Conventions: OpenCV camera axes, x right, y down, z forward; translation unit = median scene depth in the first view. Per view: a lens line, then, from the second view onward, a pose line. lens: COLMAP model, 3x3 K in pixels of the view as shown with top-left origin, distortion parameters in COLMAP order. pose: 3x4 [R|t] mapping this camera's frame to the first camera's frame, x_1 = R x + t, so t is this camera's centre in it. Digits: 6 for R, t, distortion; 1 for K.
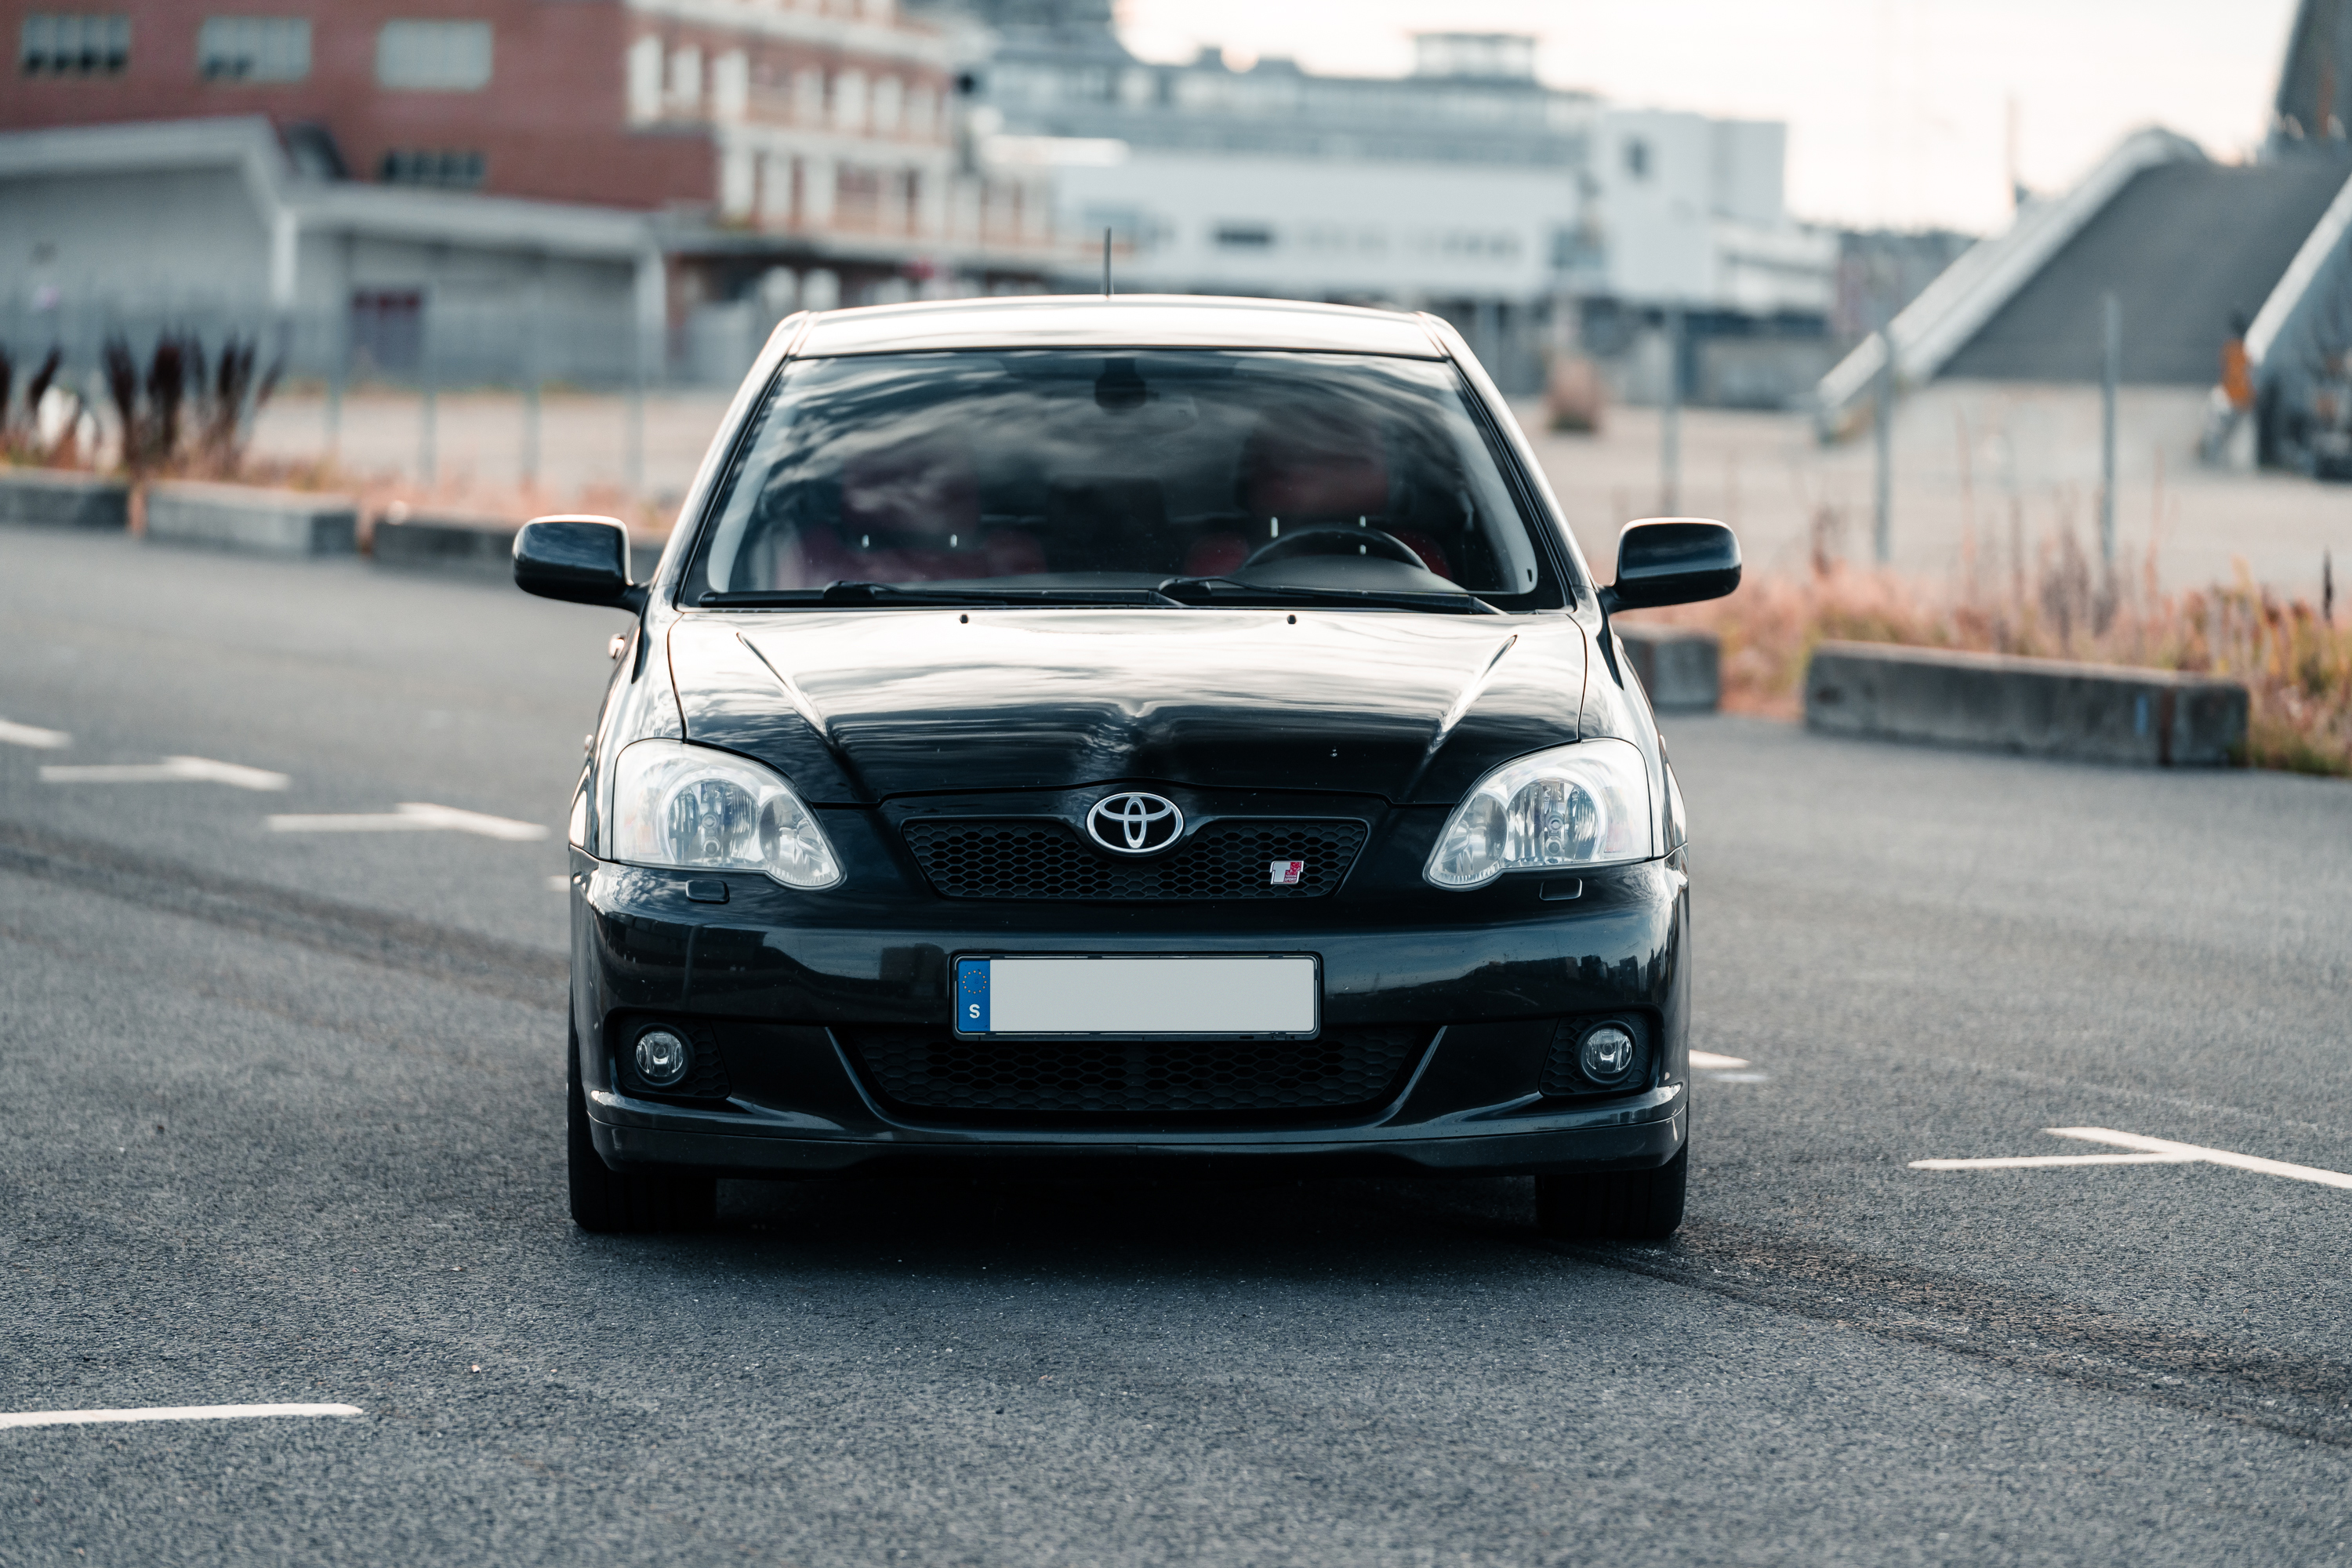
lens RADIAL K [[8991.9, 0, 1300.2], [0, 8991.9, 815.3], [0, 0, 1]] dist [0.230804, 0.000000]
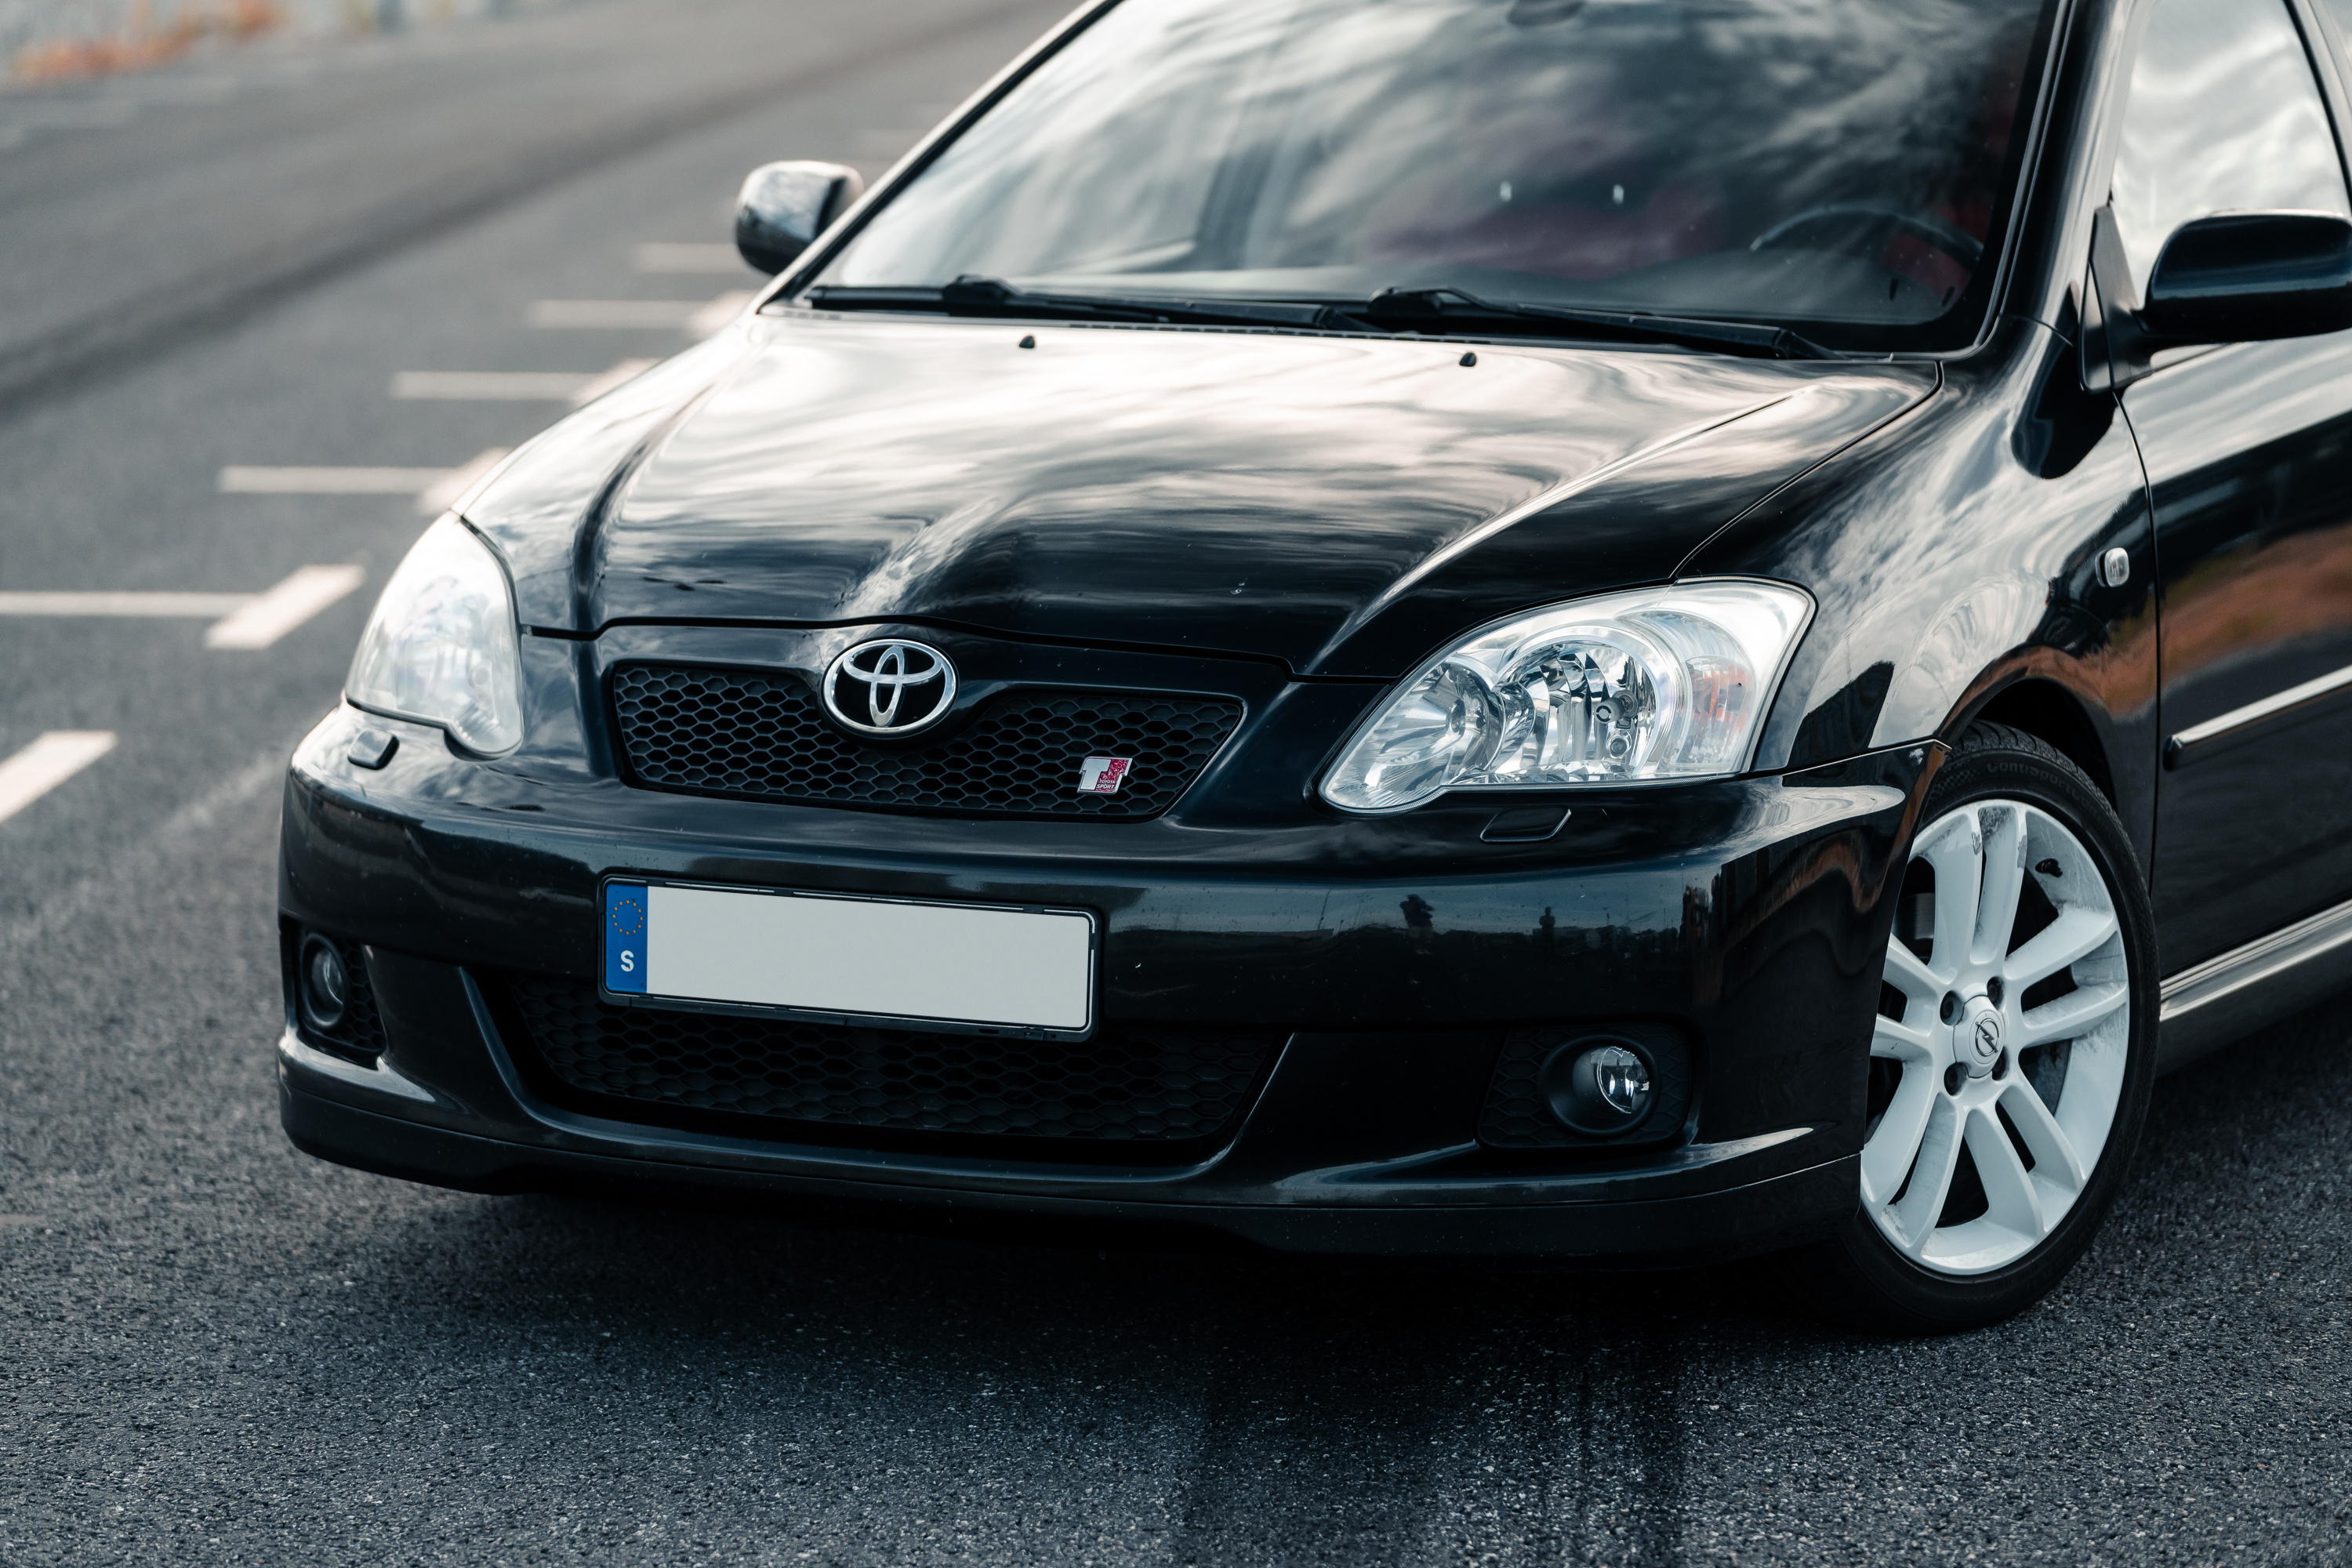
lens RADIAL K [[7573.9, 0, 1166.0], [0, 7573.9, 778.1], [0, 0, 1]] dist [0.041467, 0.000000]
pose [[0.894066, 0.060081, -0.443888, 0.243703], [-0.028932, 0.996640, 0.076623, -0.035195], [0.447000, -0.055664, 0.892800, 0.517918]]
